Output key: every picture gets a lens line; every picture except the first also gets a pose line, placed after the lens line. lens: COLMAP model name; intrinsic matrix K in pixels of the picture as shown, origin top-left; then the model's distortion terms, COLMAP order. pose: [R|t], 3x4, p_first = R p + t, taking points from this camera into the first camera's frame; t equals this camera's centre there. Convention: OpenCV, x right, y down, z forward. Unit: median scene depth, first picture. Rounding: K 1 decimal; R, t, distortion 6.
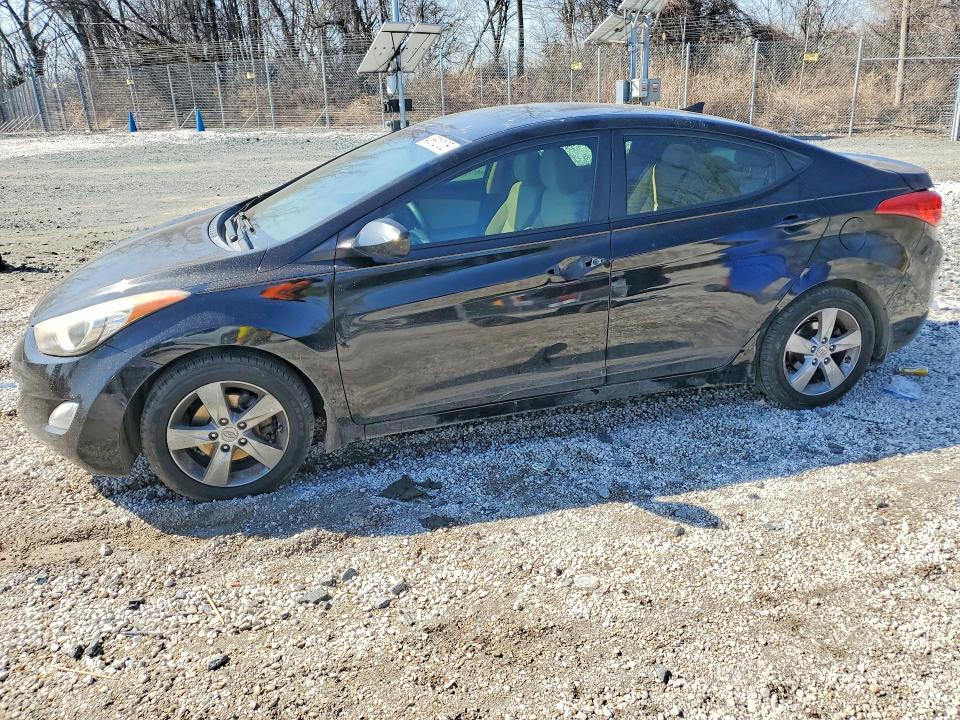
lens RADIAL K [[765.2, 0, 480.2], [0, 765.2, 361.0], [0, 0, 1]] dist [0.006700, 0.016923]
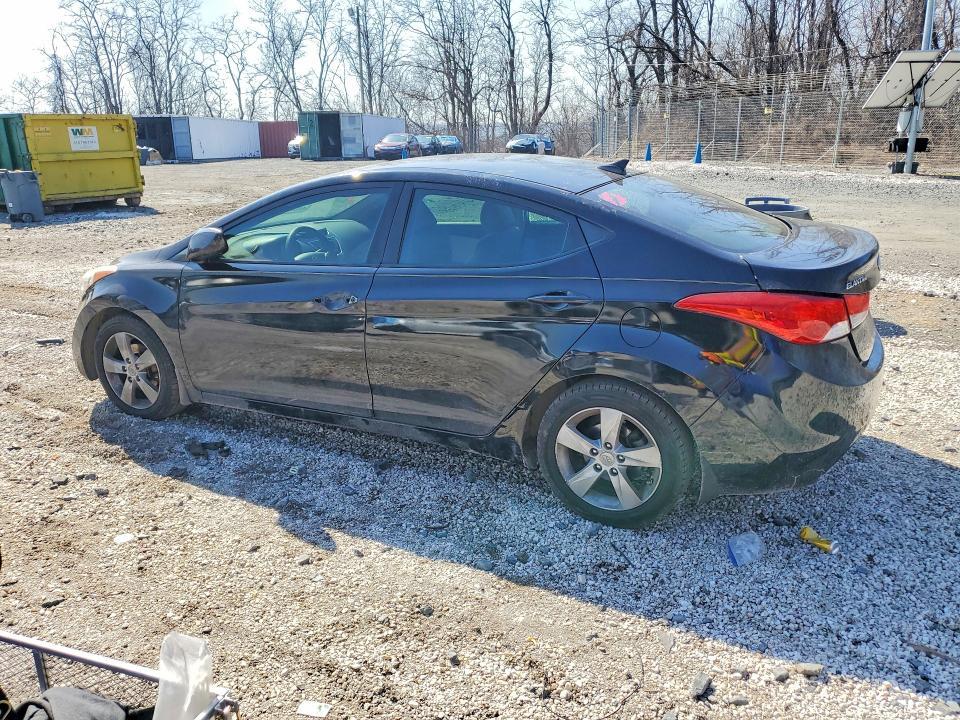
lens RADIAL K [[765.2, 0, 479.7], [0, 765.2, 358.9], [0, 0, 1]] dist [0.006700, 0.016923]
pose [[0.724693, 0.216624, -0.654136, 0.882625], [-0.242011, 0.968840, 0.052727, -0.130470], [0.645175, 0.120098, 0.754537, 0.268812]]
